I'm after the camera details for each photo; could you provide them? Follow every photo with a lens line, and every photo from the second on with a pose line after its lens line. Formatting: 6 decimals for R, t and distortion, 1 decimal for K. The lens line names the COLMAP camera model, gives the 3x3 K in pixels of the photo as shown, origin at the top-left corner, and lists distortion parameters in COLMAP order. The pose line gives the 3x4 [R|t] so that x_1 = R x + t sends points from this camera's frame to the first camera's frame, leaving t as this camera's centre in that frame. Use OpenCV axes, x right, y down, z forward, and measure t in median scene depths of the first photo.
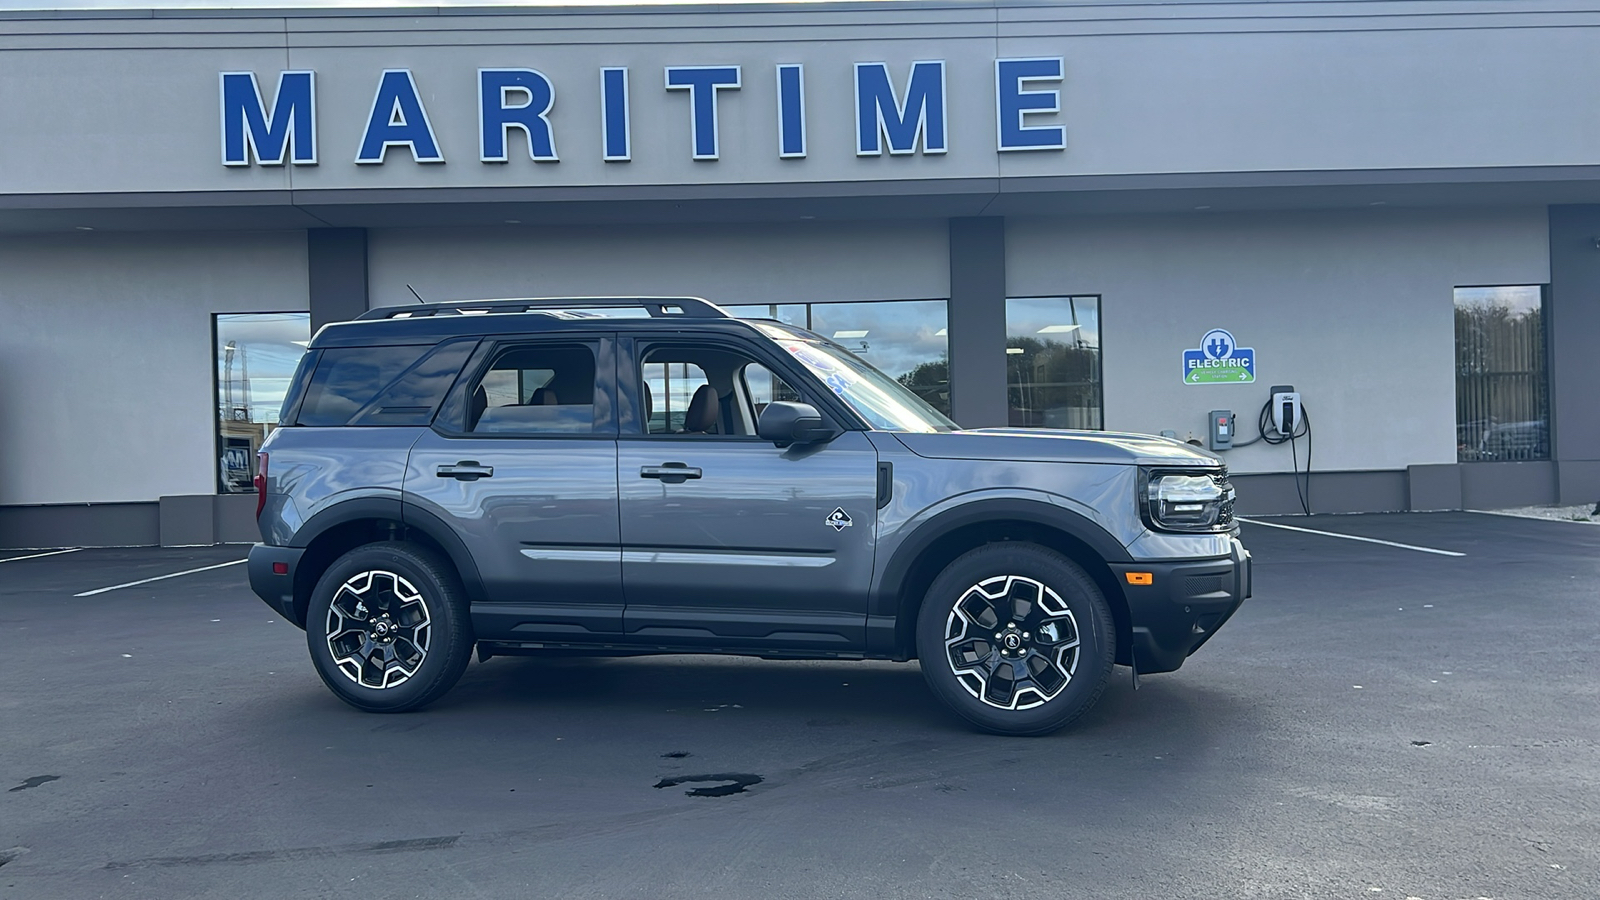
lens RADIAL K [[1371.4, 0, 798.0], [0, 1371.4, 432.6], [0, 0, 1]] dist [0.125216, -0.275447]
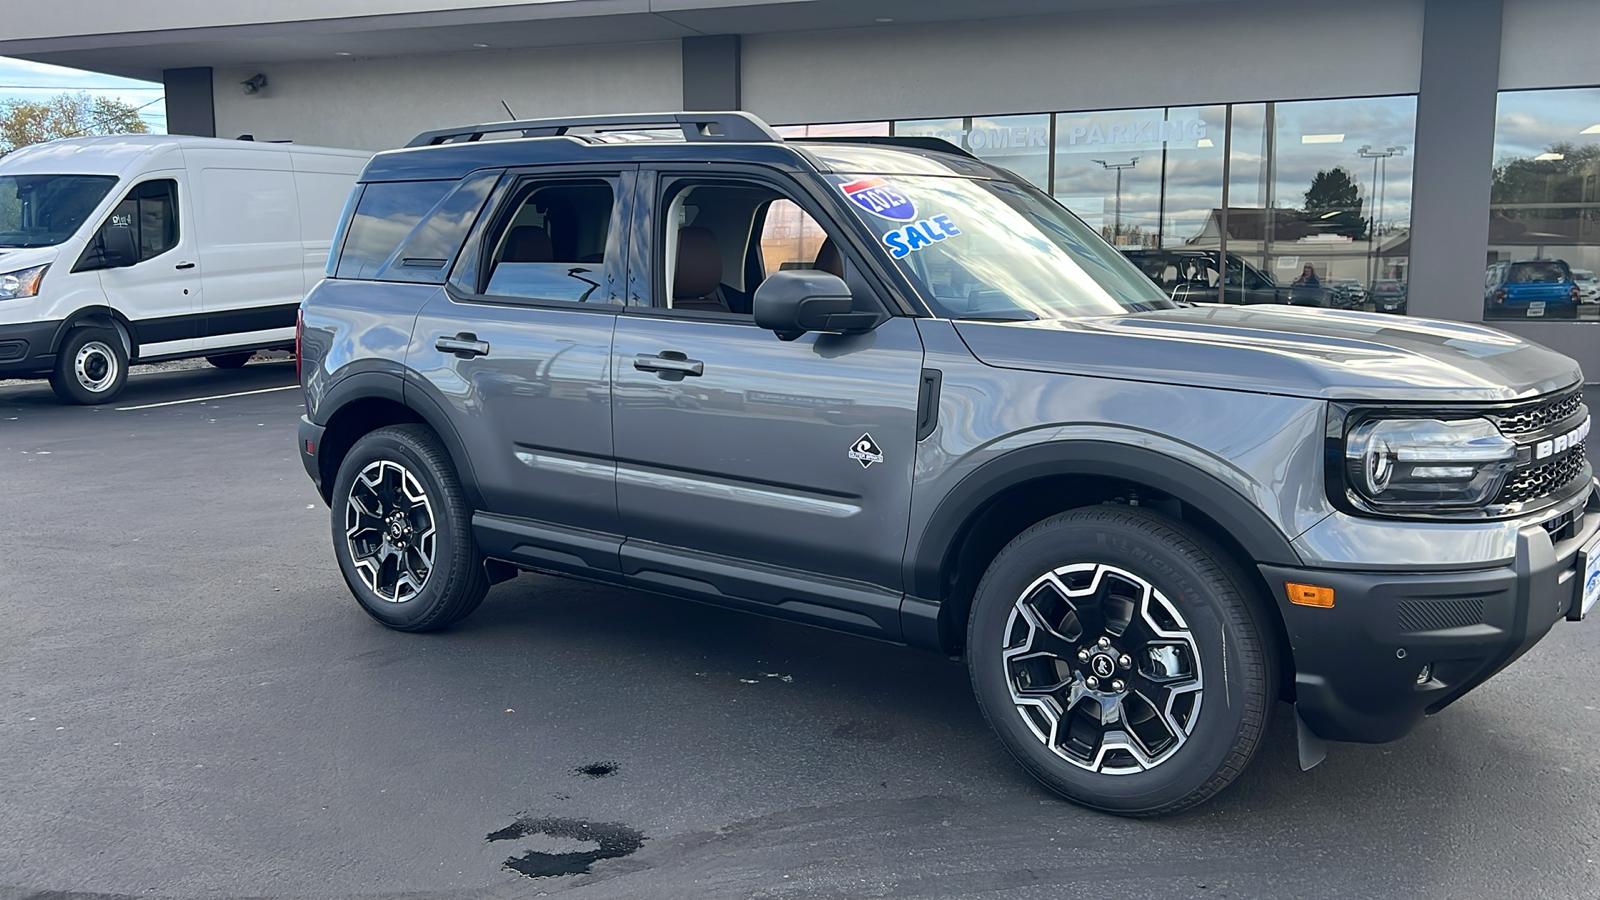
lens RADIAL K [[1371.4, 0, 798.0], [0, 1371.4, 432.6], [0, 0, 1]] dist [0.125216, -0.275447]
pose [[0.931262, 0.063868, -0.358708, 0.235277], [-0.013688, 0.989954, 0.140727, -0.038826], [0.364092, -0.126144, 0.922781, 0.366268]]
